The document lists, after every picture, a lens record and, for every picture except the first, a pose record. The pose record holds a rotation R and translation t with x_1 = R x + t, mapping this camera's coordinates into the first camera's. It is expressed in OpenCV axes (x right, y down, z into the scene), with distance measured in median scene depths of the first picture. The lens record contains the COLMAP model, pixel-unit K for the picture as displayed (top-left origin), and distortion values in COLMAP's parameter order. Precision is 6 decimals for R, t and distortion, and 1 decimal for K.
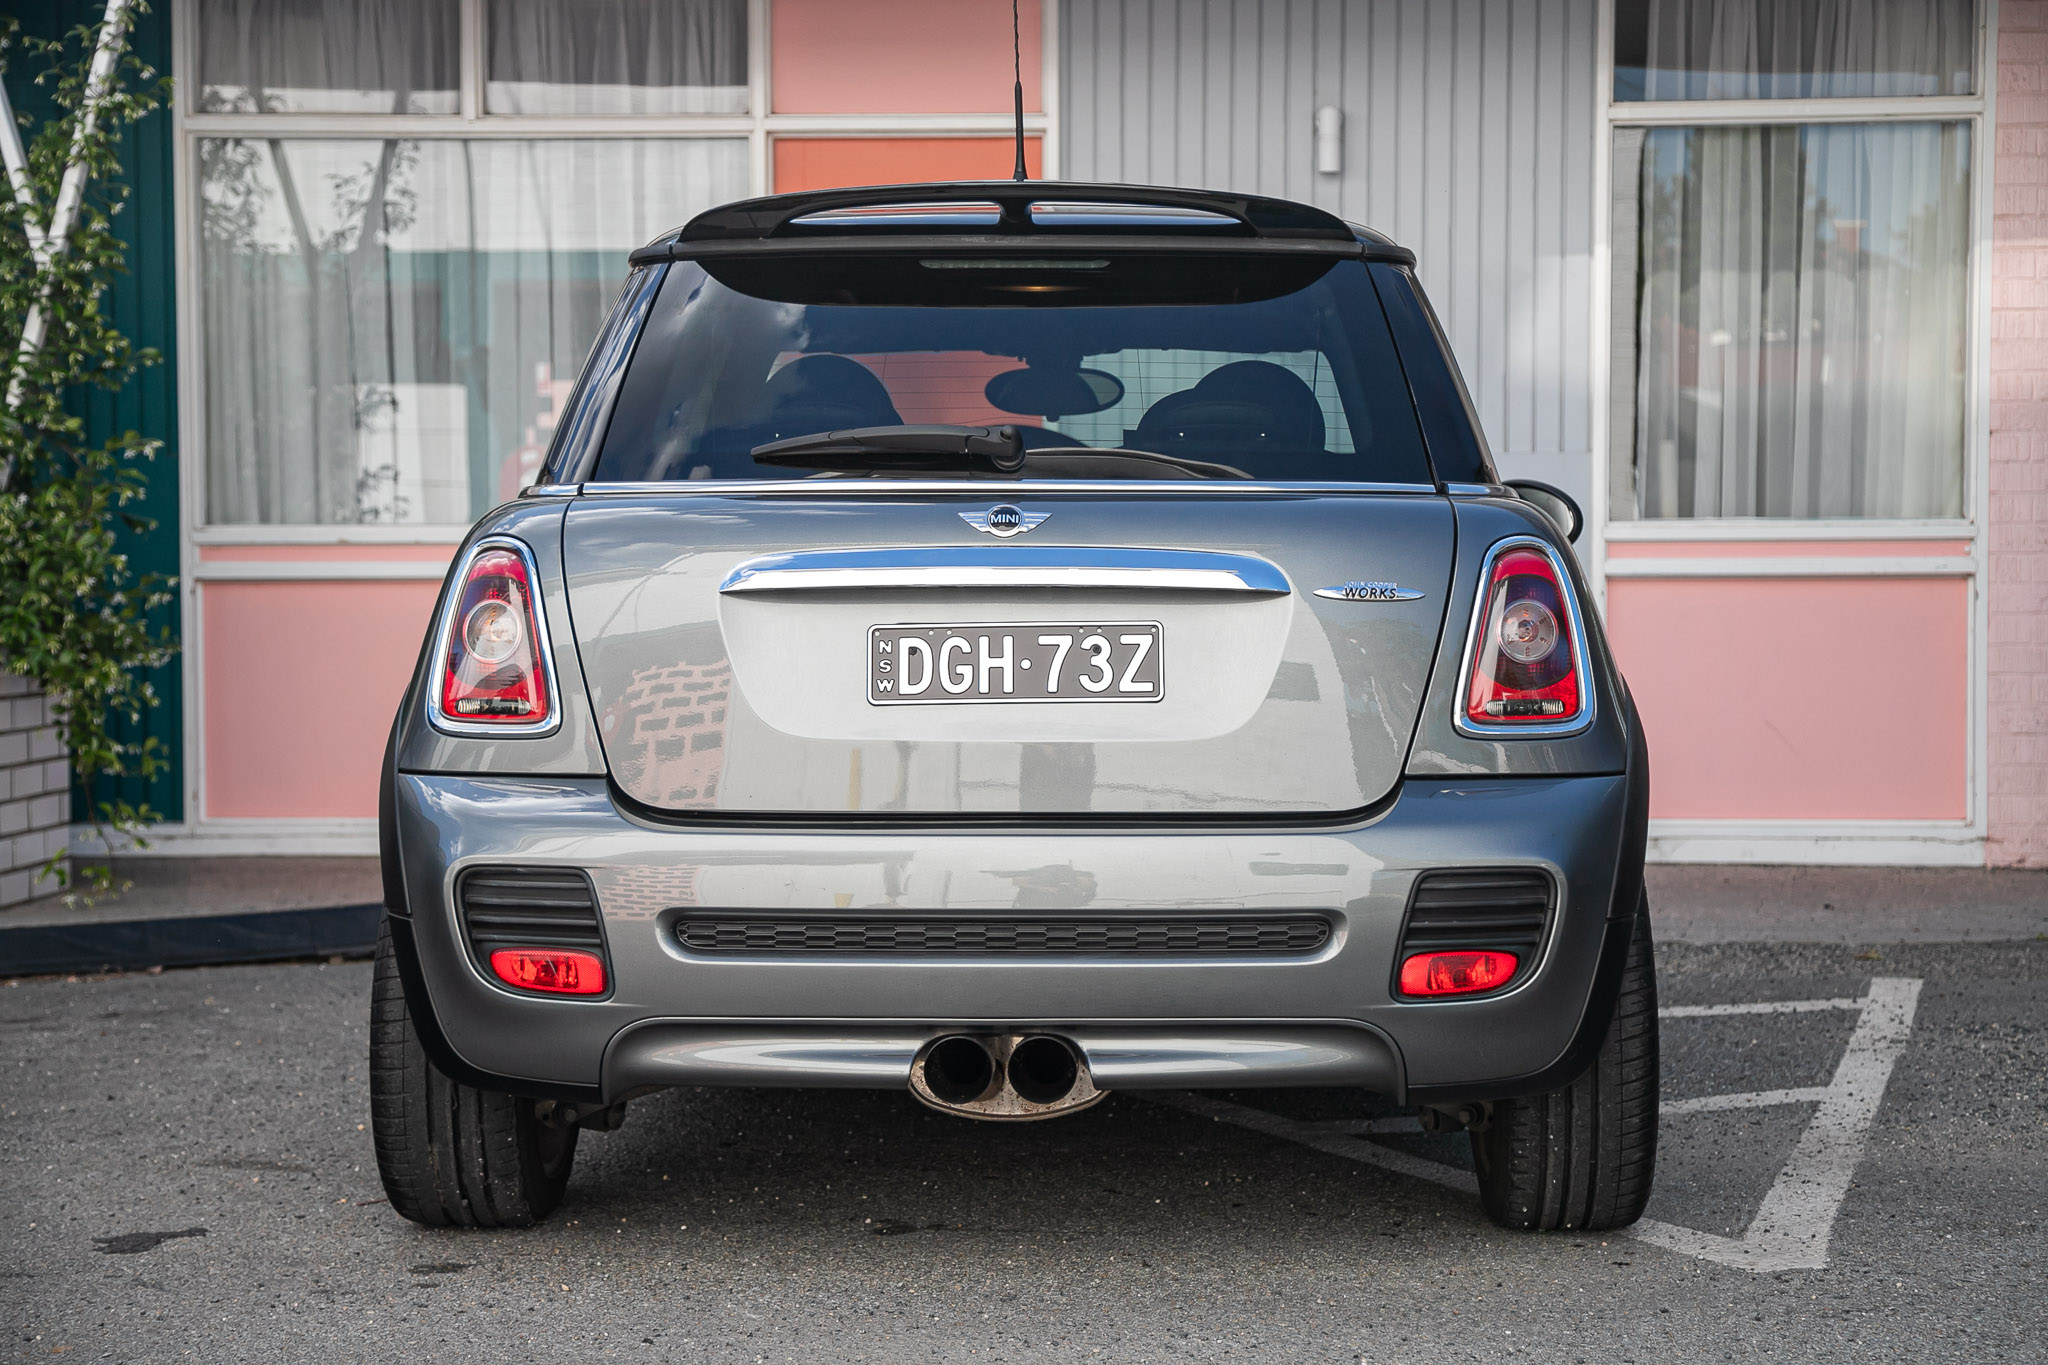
lens RADIAL K [[3612.1, 0, 1024.0], [0, 3612.1, 682.5], [0, 0, 1]] dist [0.196036, -0.067366]
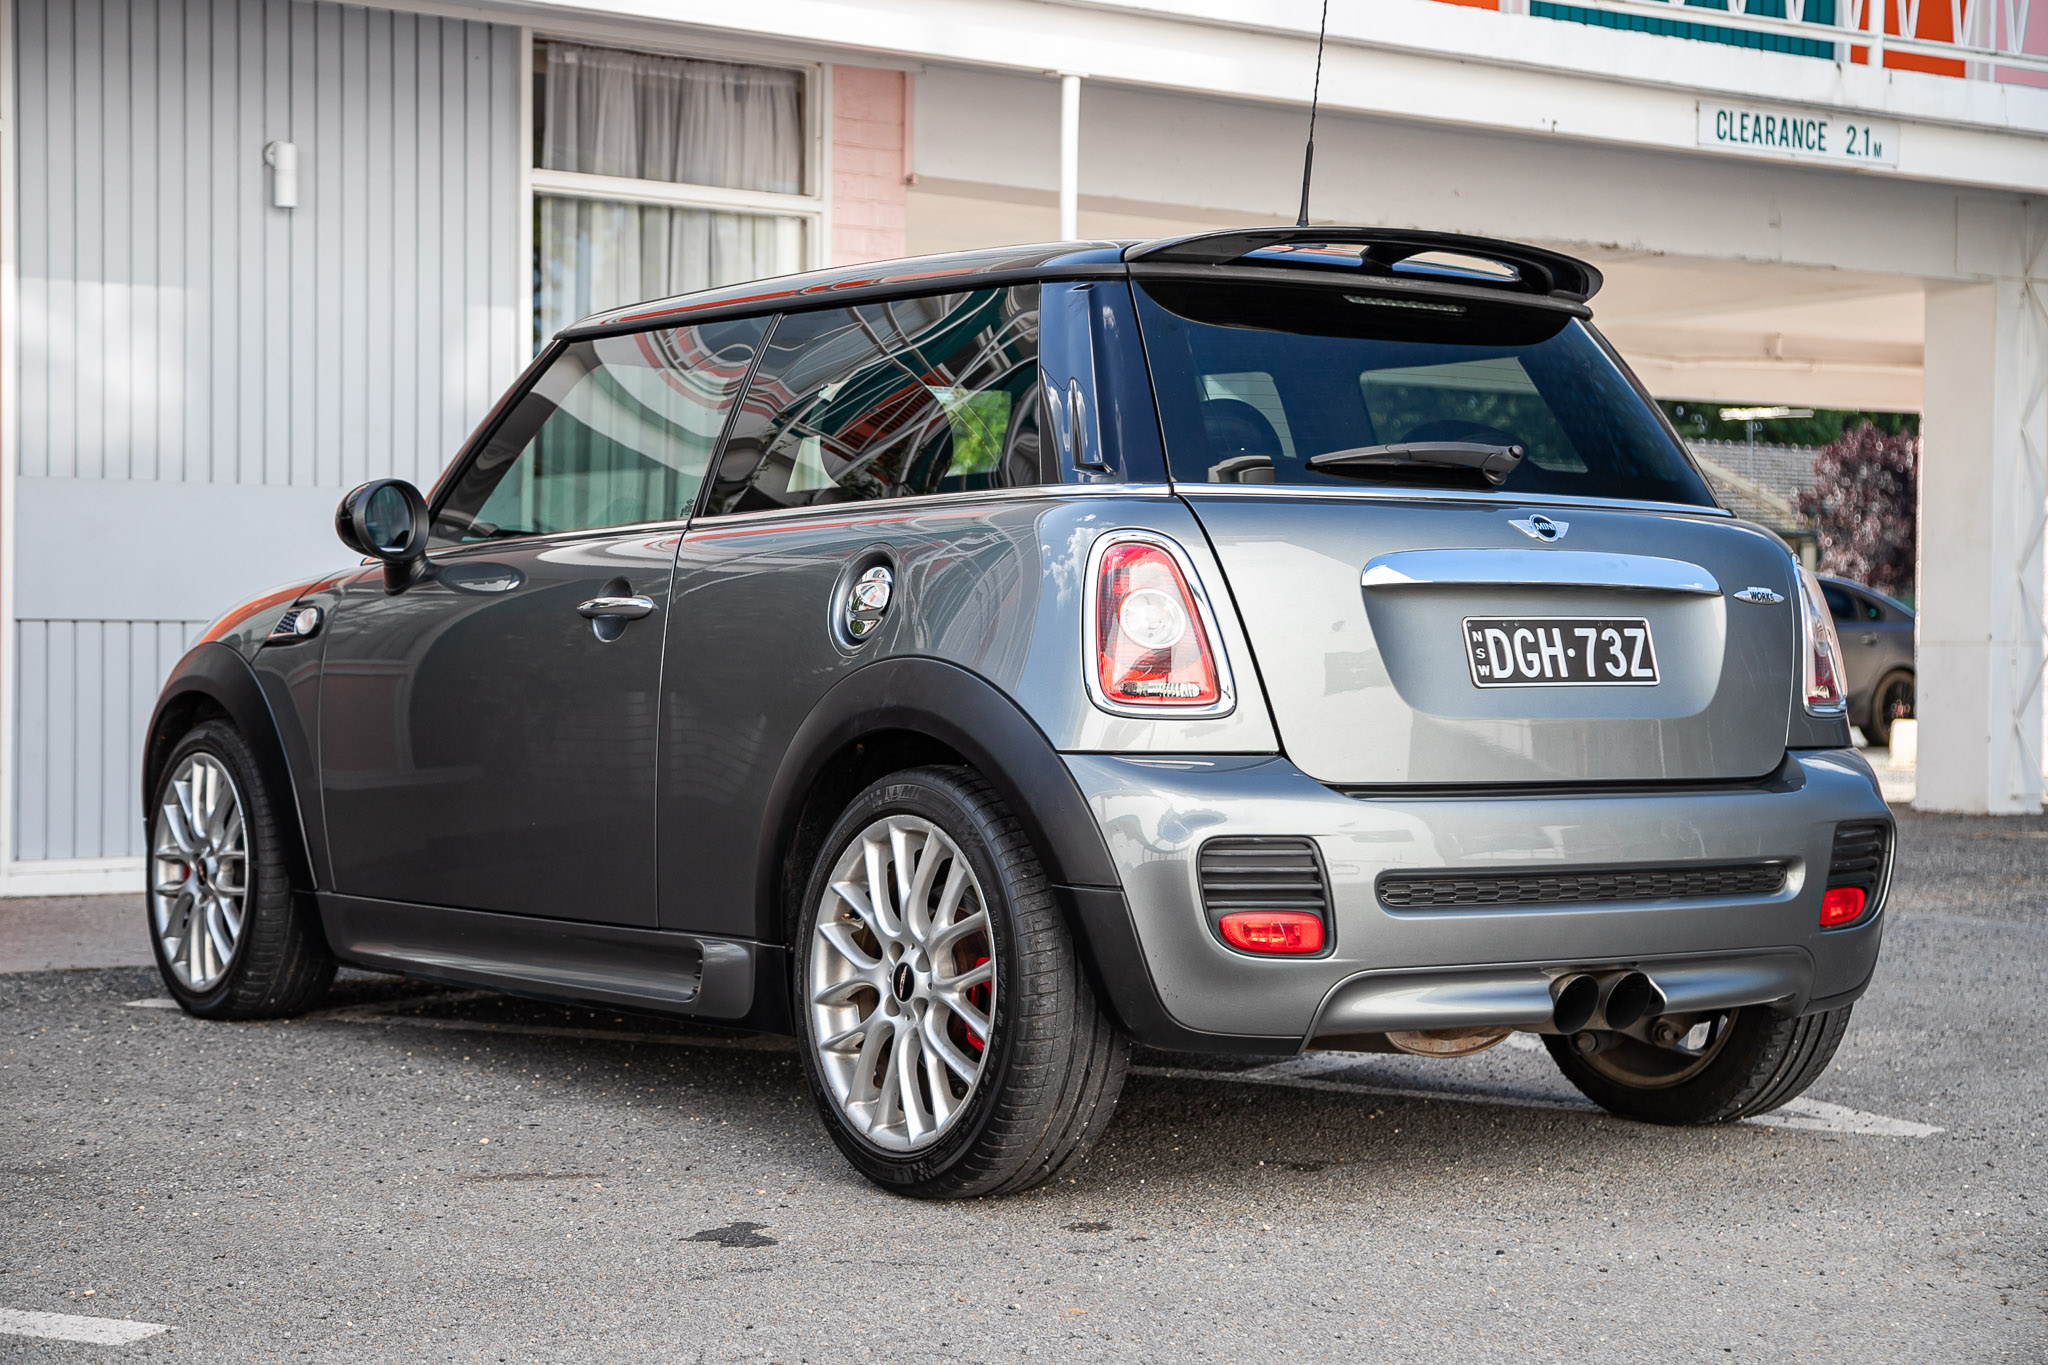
lens RADIAL K [[3535.0, 0, 1024.0], [0, 3535.0, 682.5], [0, 0, 1]] dist [0.178824, 0.275584]
pose [[0.784581, 0.002895, 0.620019, -0.412739], [0.008633, 0.999841, -0.015592, 0.010124], [-0.619966, 0.017585, 0.784432, 0.106297]]
